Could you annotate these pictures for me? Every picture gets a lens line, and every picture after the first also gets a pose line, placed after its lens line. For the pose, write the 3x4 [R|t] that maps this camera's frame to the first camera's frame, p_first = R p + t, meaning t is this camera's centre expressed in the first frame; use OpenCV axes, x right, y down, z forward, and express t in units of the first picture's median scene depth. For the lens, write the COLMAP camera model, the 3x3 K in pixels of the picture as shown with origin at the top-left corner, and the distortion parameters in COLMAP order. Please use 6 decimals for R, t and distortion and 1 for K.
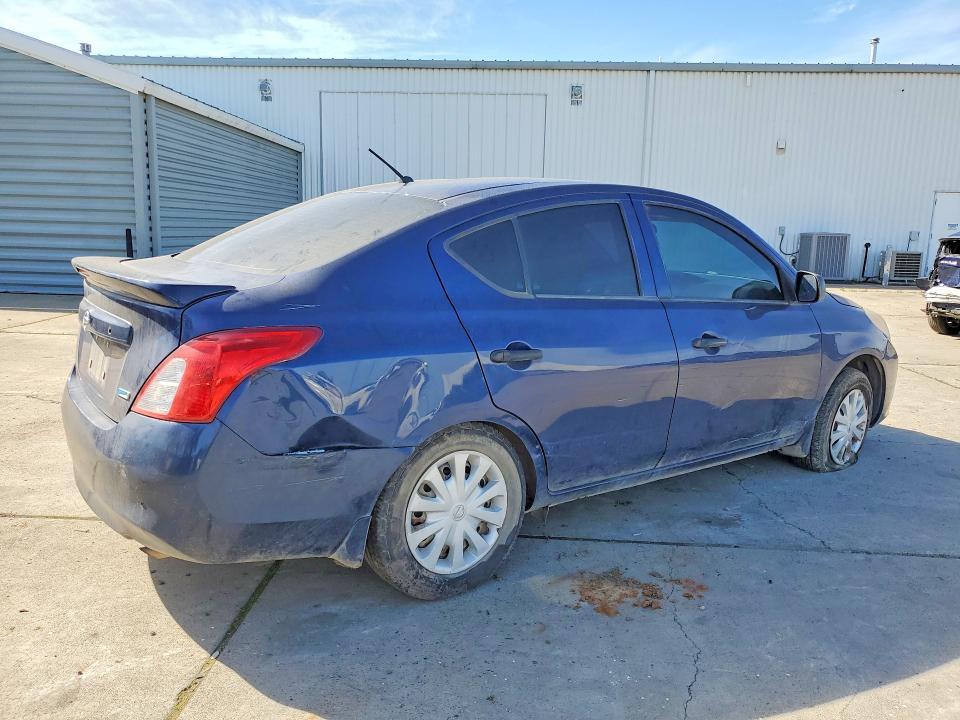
lens RADIAL K [[760.3, 0, 480.0], [0, 760.3, 360.0], [0, 0, 1]] dist [0.007223, 0.004381]
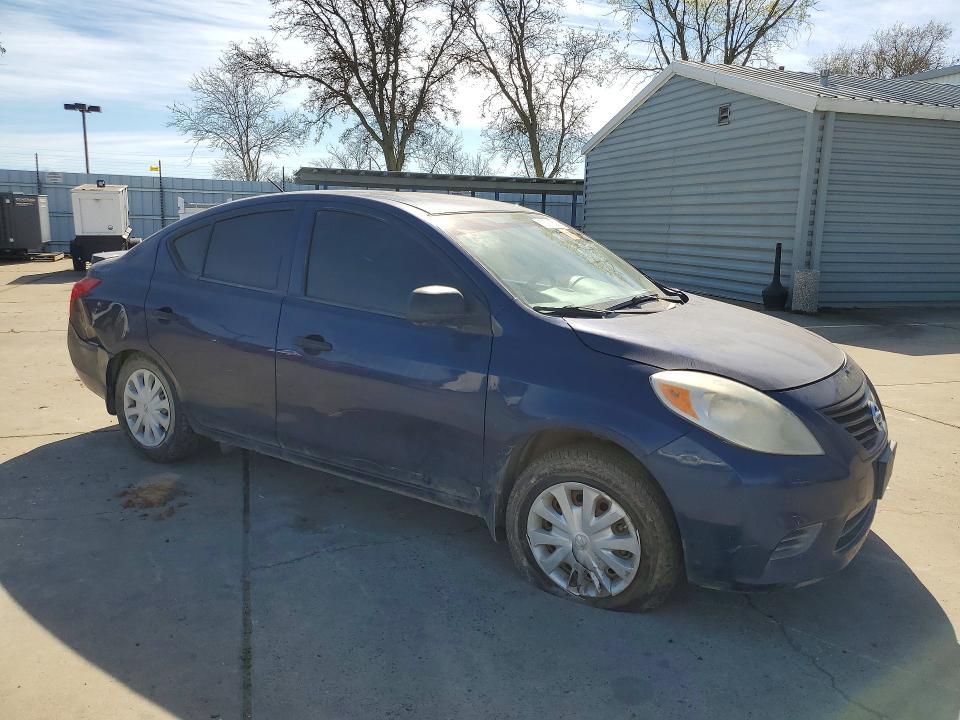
lens RADIAL K [[760.3, 0, 480.0], [0, 760.3, 360.0], [0, 0, 1]] dist [0.007223, 0.004381]
pose [[0.322490, 0.154870, -0.933818, 1.289736], [-0.178179, 0.978821, 0.100801, -0.140488], [0.929652, 0.133880, 0.343255, 0.840886]]
